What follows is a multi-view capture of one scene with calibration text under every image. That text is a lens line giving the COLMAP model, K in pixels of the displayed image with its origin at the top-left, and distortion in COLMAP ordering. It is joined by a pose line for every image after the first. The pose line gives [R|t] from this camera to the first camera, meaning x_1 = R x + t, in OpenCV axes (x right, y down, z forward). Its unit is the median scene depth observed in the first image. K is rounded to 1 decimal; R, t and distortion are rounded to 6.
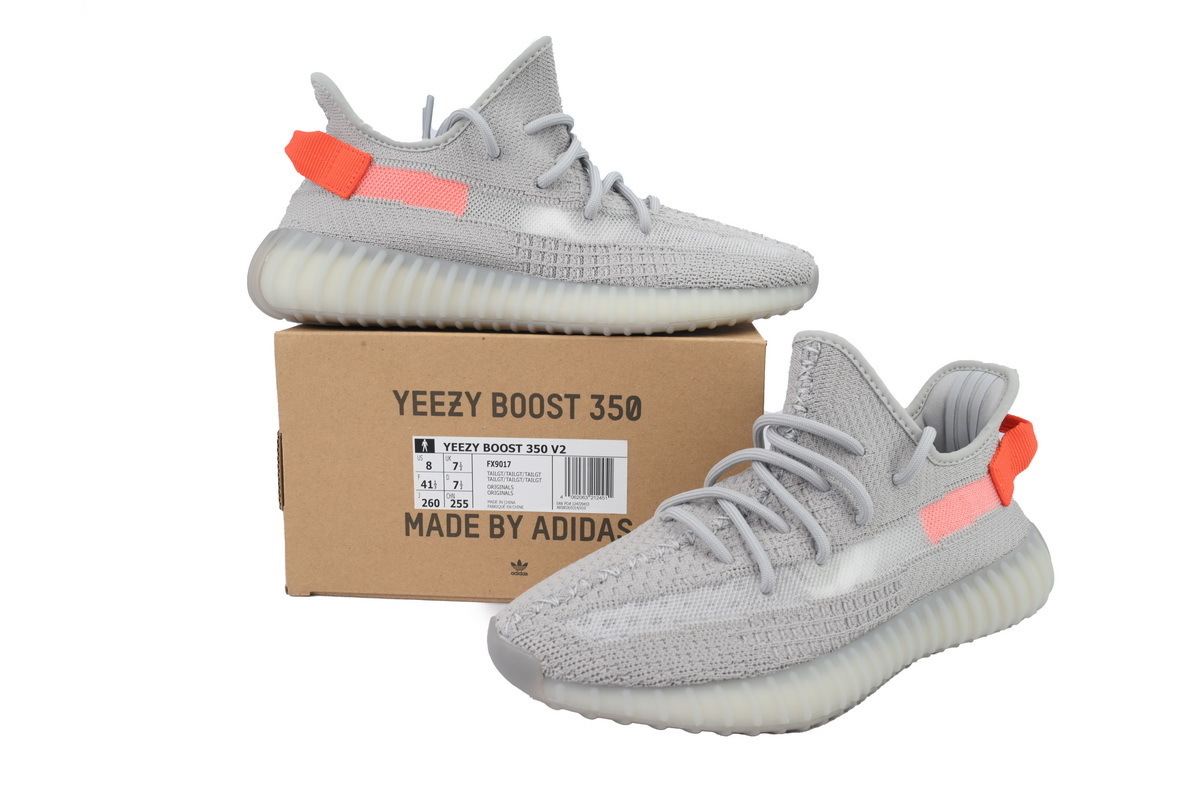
lens RADIAL K [[1023.4, 0, 600.0], [0, 1023.4, 400.0], [0, 0, 1]] dist [-0.001447, -0.001374]
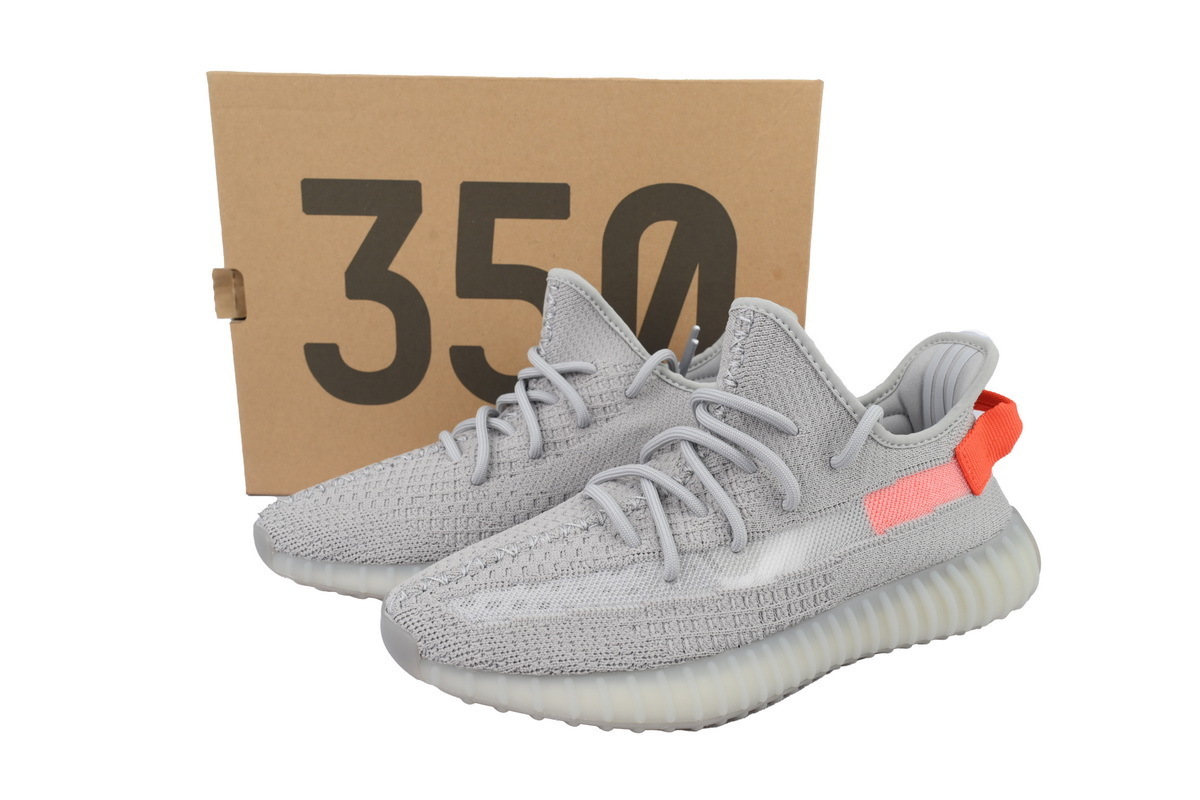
lens RADIAL K [[1023.4, 0, 600.0], [0, 1023.4, 400.0], [0, 0, 1]] dist [-0.001447, -0.001374]
pose [[0.990803, 0.022458, -0.133438, 0.213605], [-0.017542, 0.999127, 0.037908, -0.009497], [0.134173, -0.035219, 0.990332, 0.073363]]
